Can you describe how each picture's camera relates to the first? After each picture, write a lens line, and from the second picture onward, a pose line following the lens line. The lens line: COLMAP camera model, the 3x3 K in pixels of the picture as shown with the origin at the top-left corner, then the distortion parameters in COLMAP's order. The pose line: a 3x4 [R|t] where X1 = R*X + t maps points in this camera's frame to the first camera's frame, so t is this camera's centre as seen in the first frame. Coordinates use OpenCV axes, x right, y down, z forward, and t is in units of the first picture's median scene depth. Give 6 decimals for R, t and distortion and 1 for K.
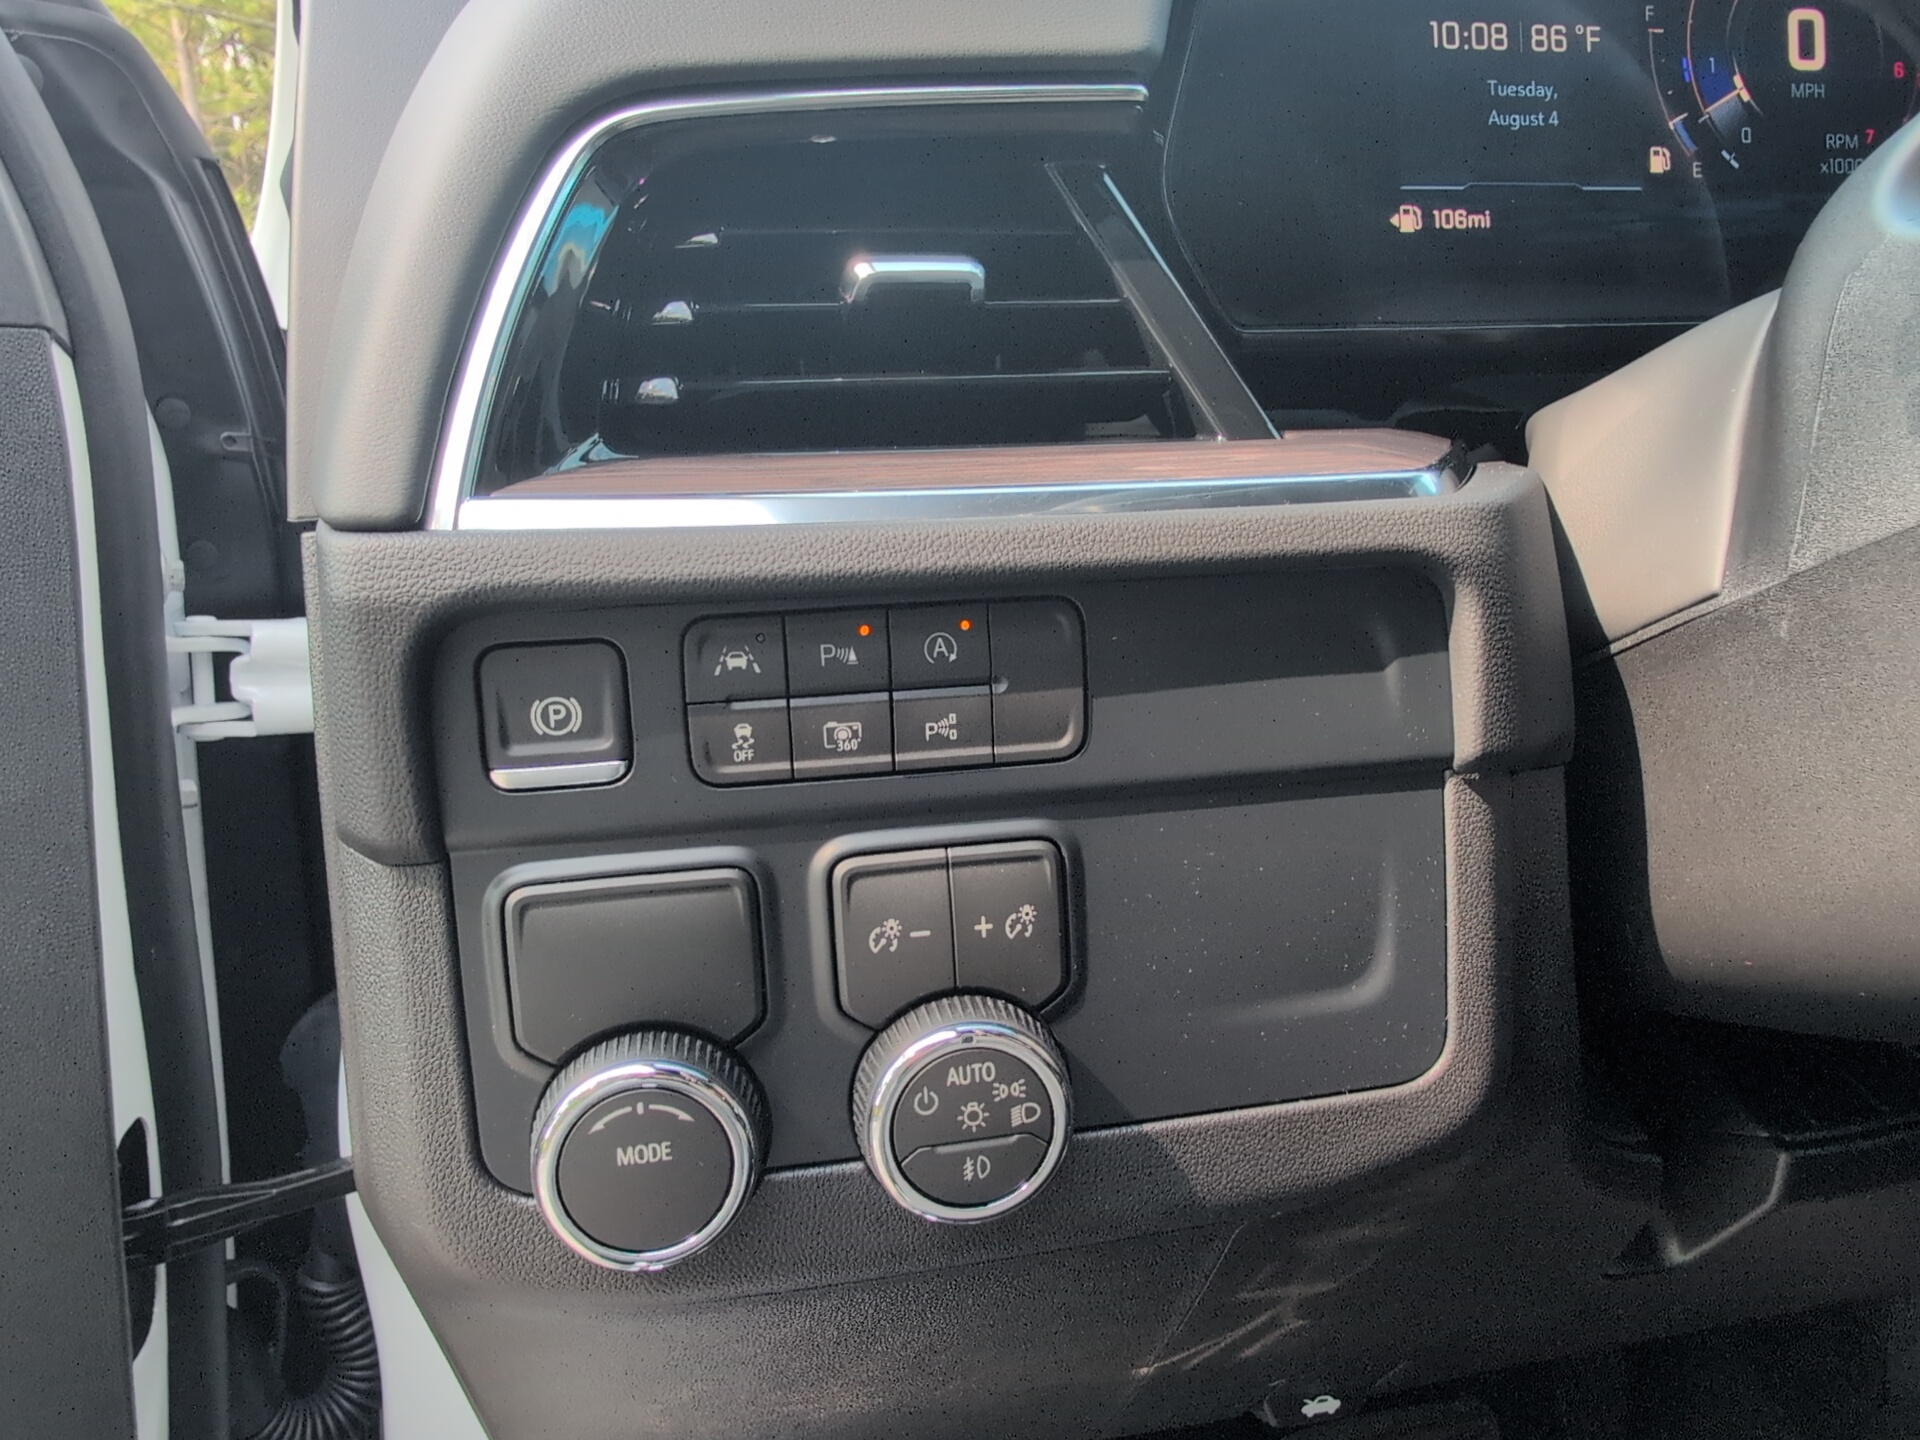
lens RADIAL K [[1332.2, 0, 960.0], [0, 1332.2, 720.0], [0, 0, 1]] dist [0.000258, 0.003217]
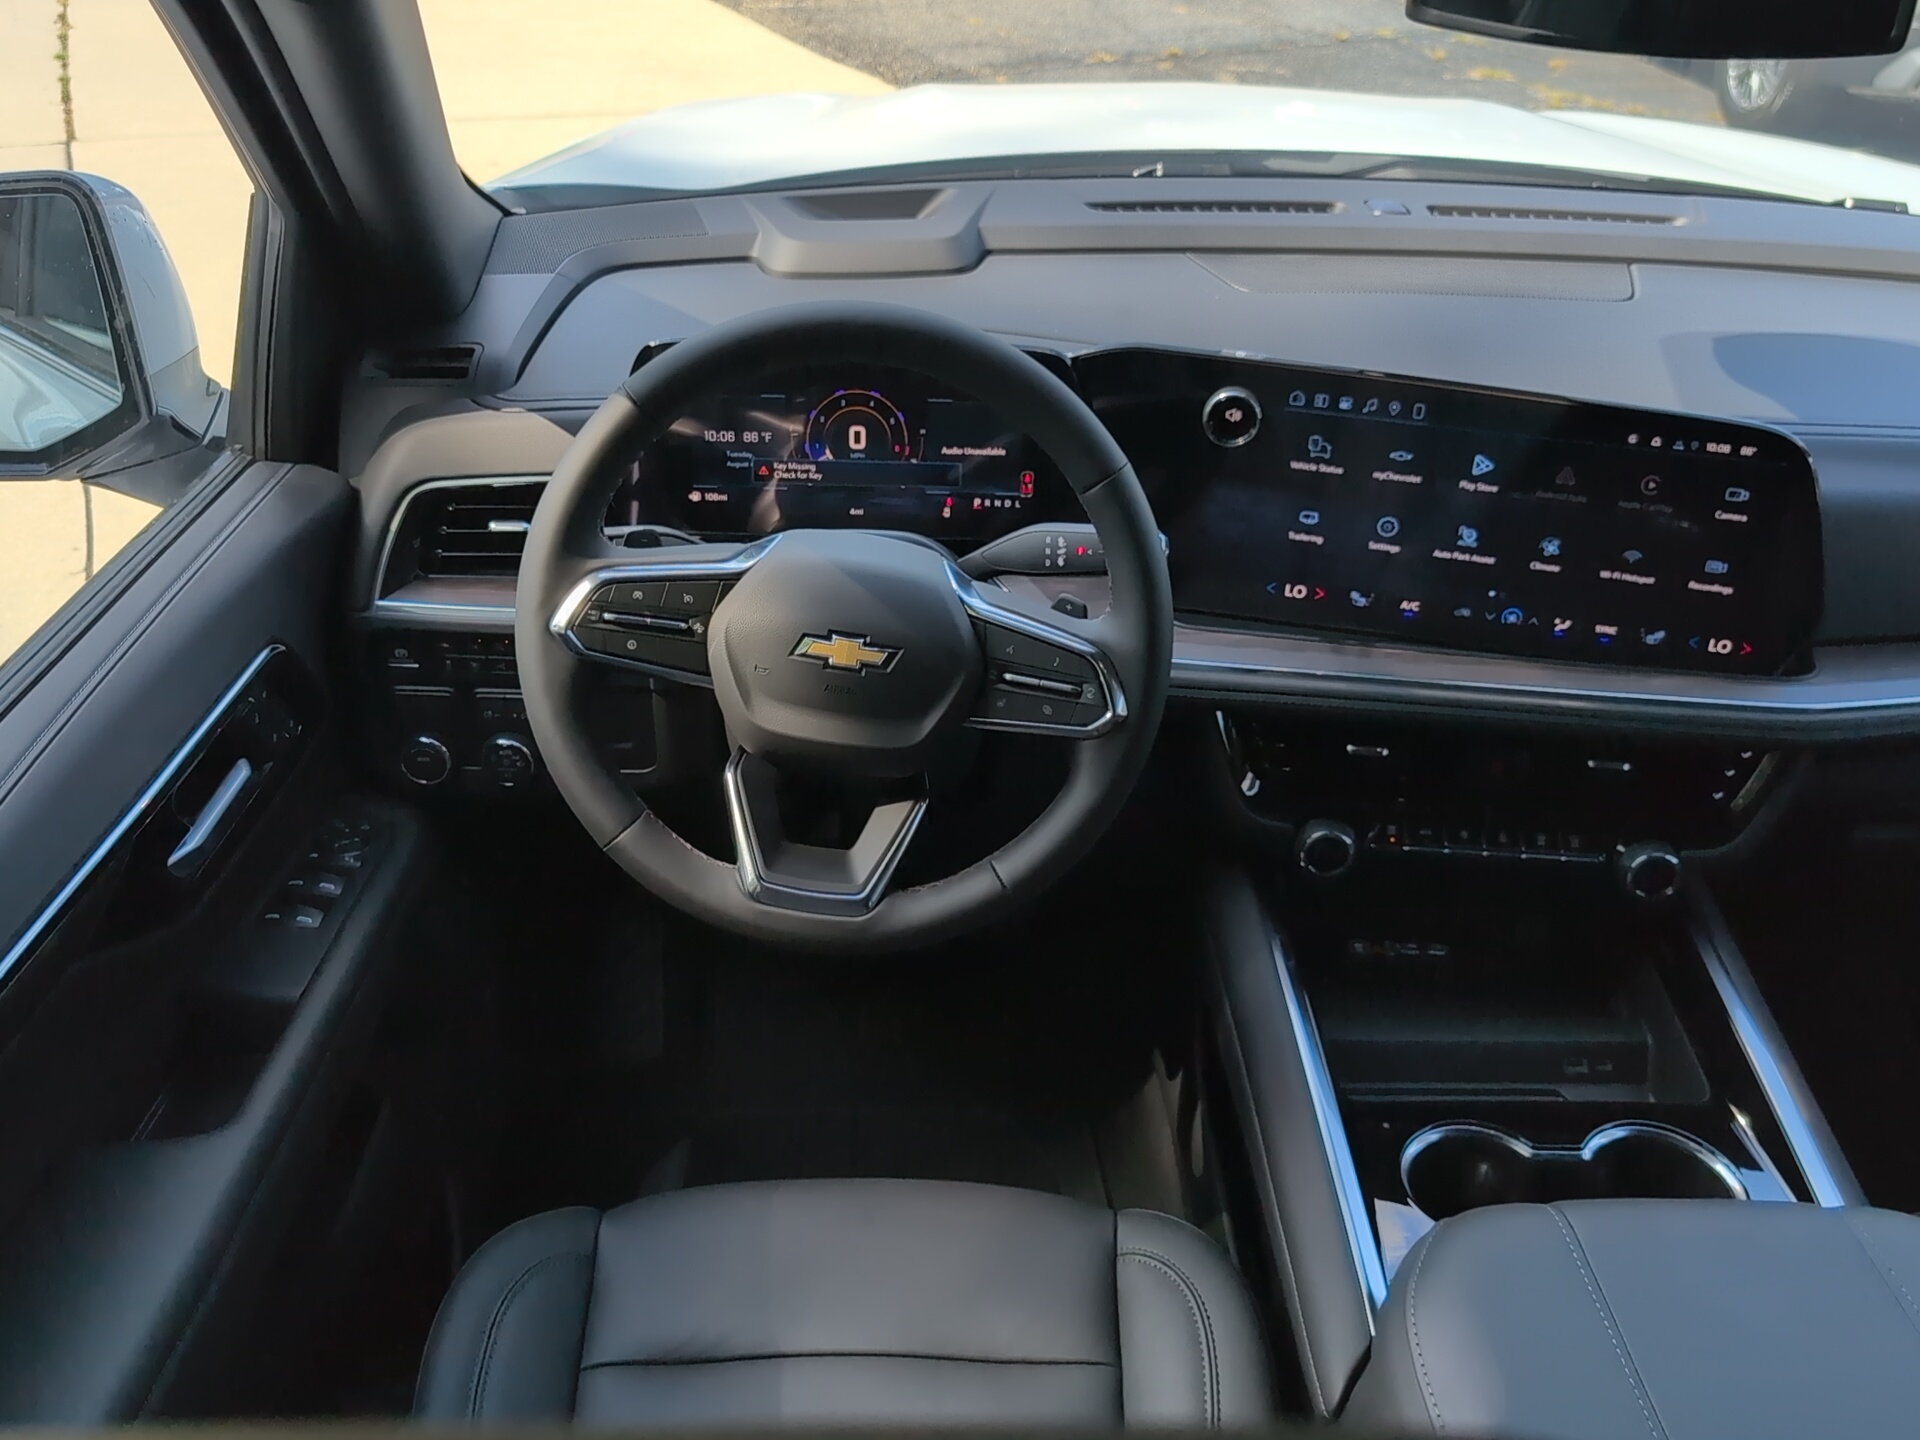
lens RADIAL K [[1625.3, 0, 953.1], [0, 1625.3, 738.0], [0, 0, 1]] dist [0.000582, -0.015854]
pose [[0.977971, 0.159022, -0.135223, 1.430122], [-0.101023, 0.927448, 0.360048, -1.204424], [0.182668, -0.338456, 0.923082, -2.329449]]
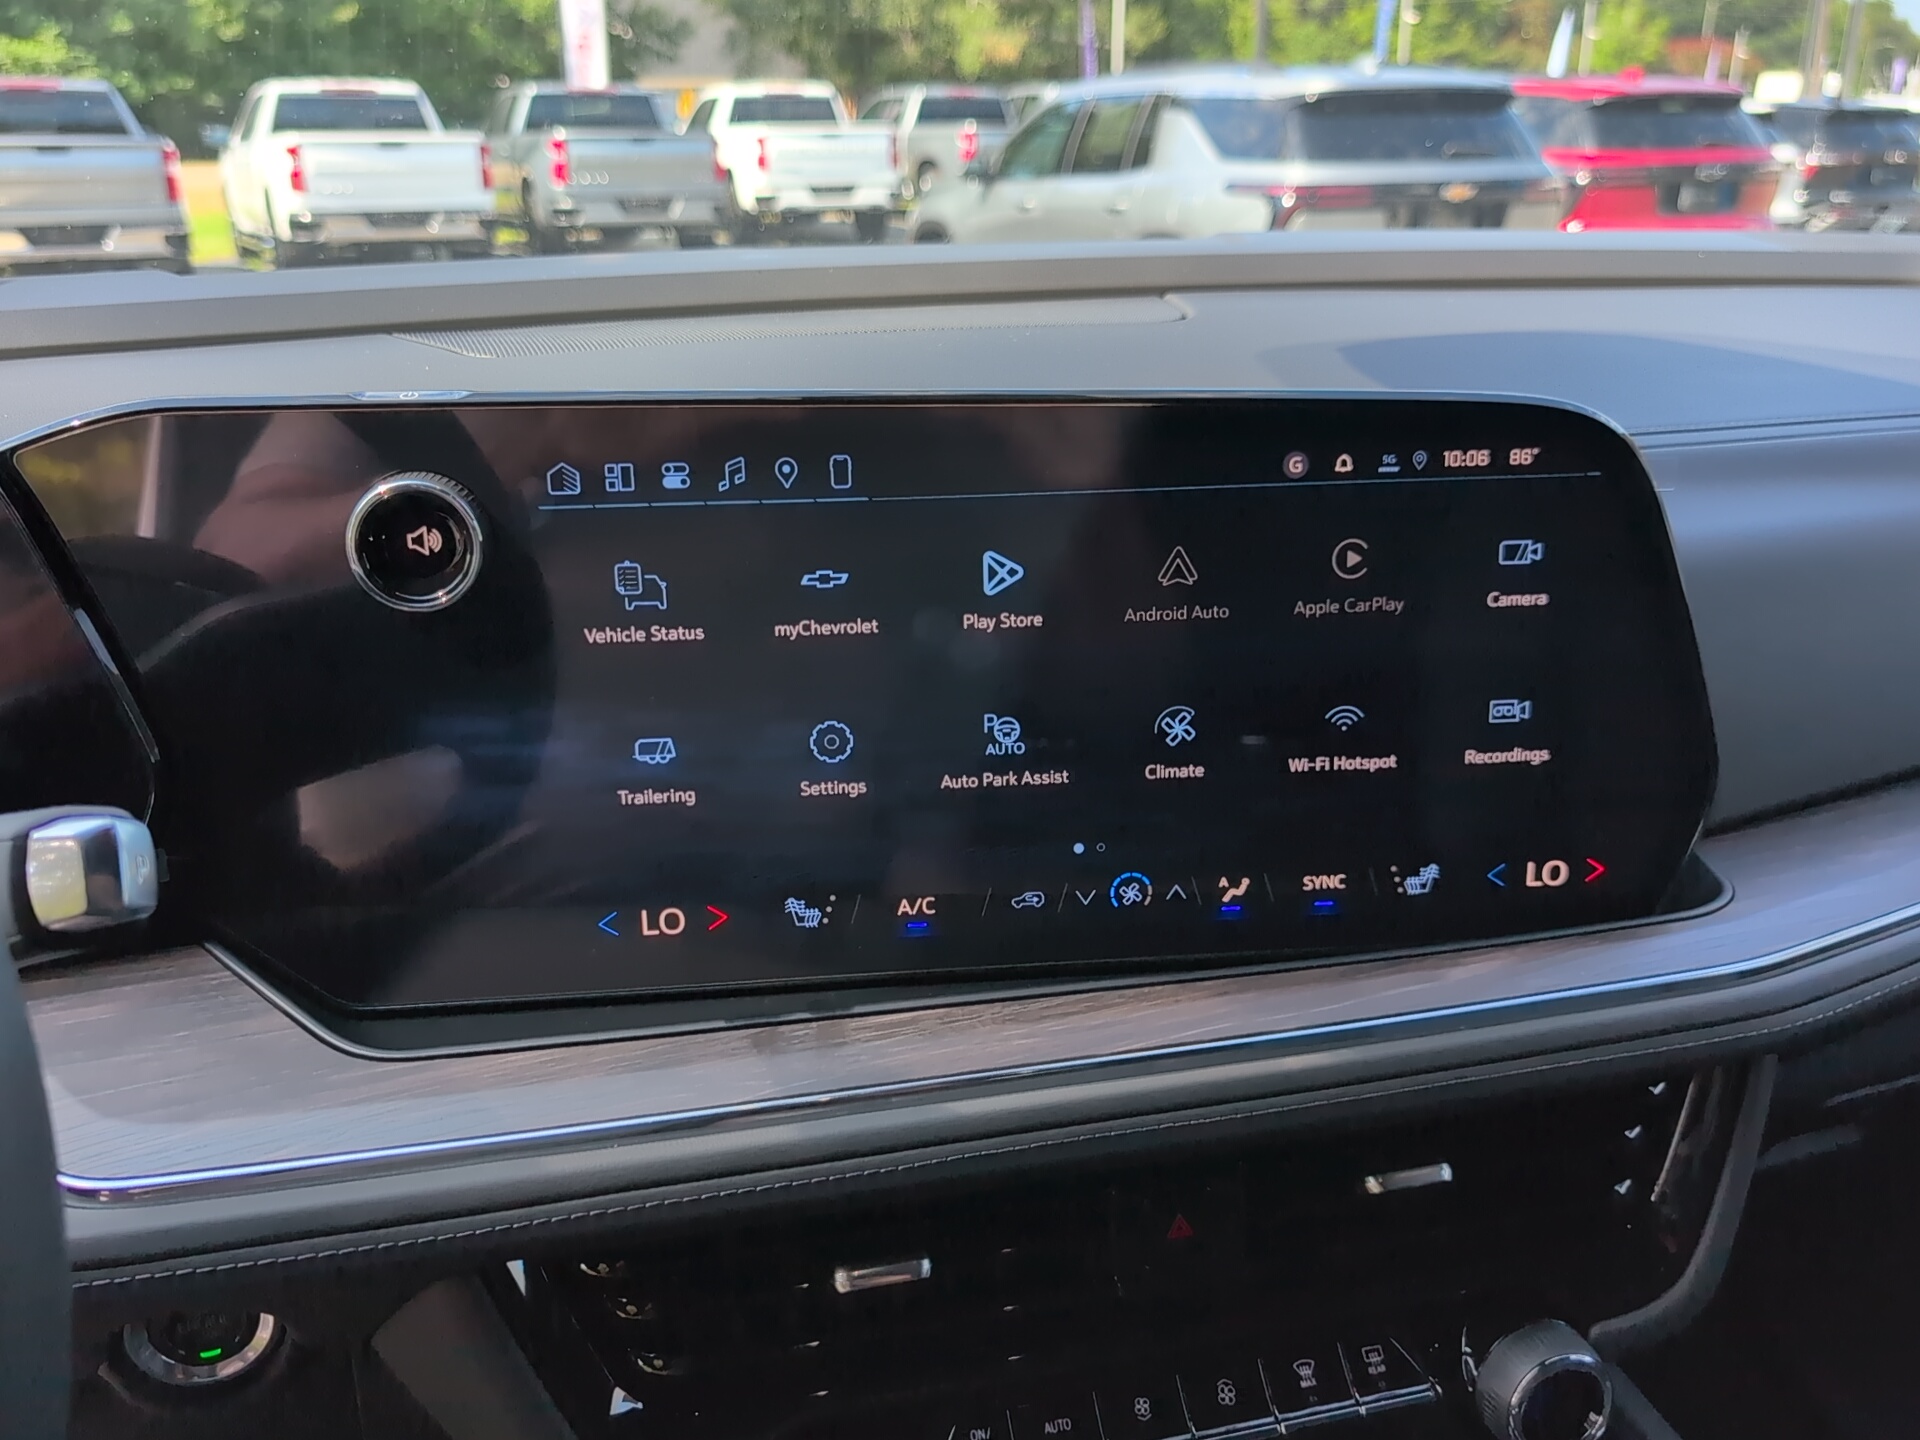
lens RADIAL K [[1636.5, 0, 956.1], [0, 1636.5, 725.5], [0, 0, 1]] dist [0.099523, -0.249310]
pose [[0.992360, -0.023963, 0.121027, 1.724953], [0.007914, 0.991300, 0.131384, -0.690003], [-0.123122, -0.129422, 0.983916, -0.366598]]
